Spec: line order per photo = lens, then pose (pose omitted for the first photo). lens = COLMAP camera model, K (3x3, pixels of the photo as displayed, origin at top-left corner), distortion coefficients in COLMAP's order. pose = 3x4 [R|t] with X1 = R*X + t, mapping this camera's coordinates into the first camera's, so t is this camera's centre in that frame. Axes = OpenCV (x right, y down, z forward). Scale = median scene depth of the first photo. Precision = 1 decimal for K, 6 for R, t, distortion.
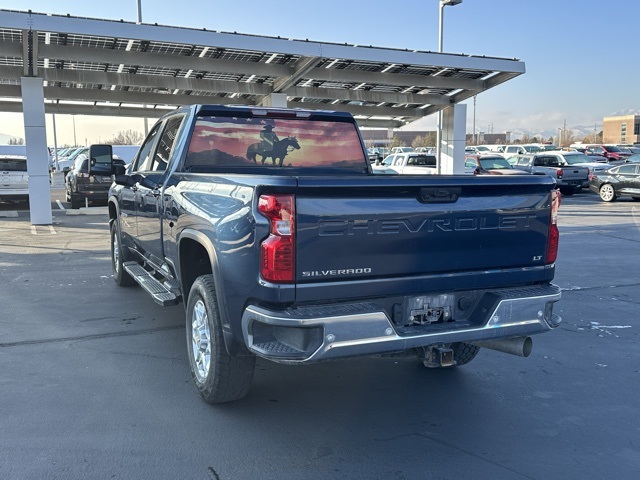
lens RADIAL K [[630.4, 0, 323.6], [0, 630.4, 241.6], [0, 0, 1]] dist [0.177650, -0.342097]
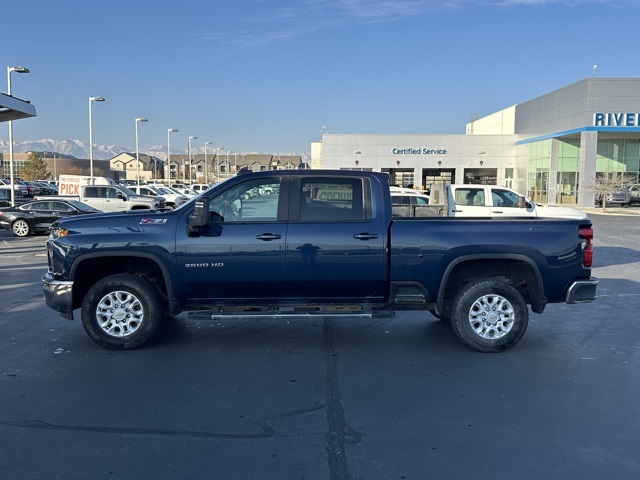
lens RADIAL K [[630.4, 0, 323.6], [0, 630.4, 241.6], [0, 0, 1]] dist [0.177650, -0.342097]
pose [[0.384256, -0.065017, 0.920934, -1.528229], [0.109261, 0.993710, 0.024566, -0.112272], [-0.916738, 0.091182, 0.388943, 0.584883]]
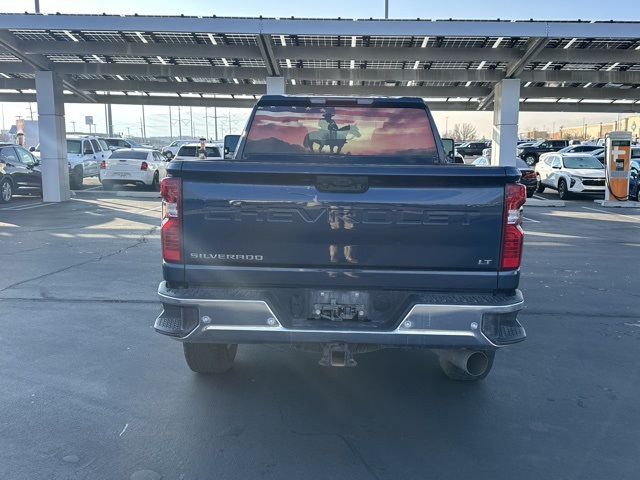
lens RADIAL K [[630.4, 0, 323.6], [0, 630.4, 241.6], [0, 0, 1]] dist [0.177650, -0.342097]
pose [[0.895882, 0.069410, -0.438836, 0.358171], [-0.063912, 0.997582, 0.027312, -0.007775], [0.439671, 0.003579, 0.898152, 0.094324]]
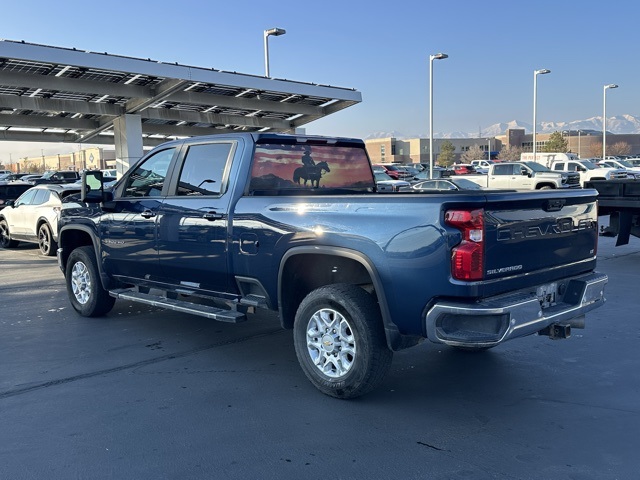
lens RADIAL K [[630.4, 0, 323.6], [0, 630.4, 241.6], [0, 0, 1]] dist [0.177650, -0.342097]
pose [[0.939238, -0.055294, 0.338783, -0.437106], [0.065728, 0.997649, -0.019392, -0.003187], [-0.336914, 0.040481, 0.940665, -0.038421]]
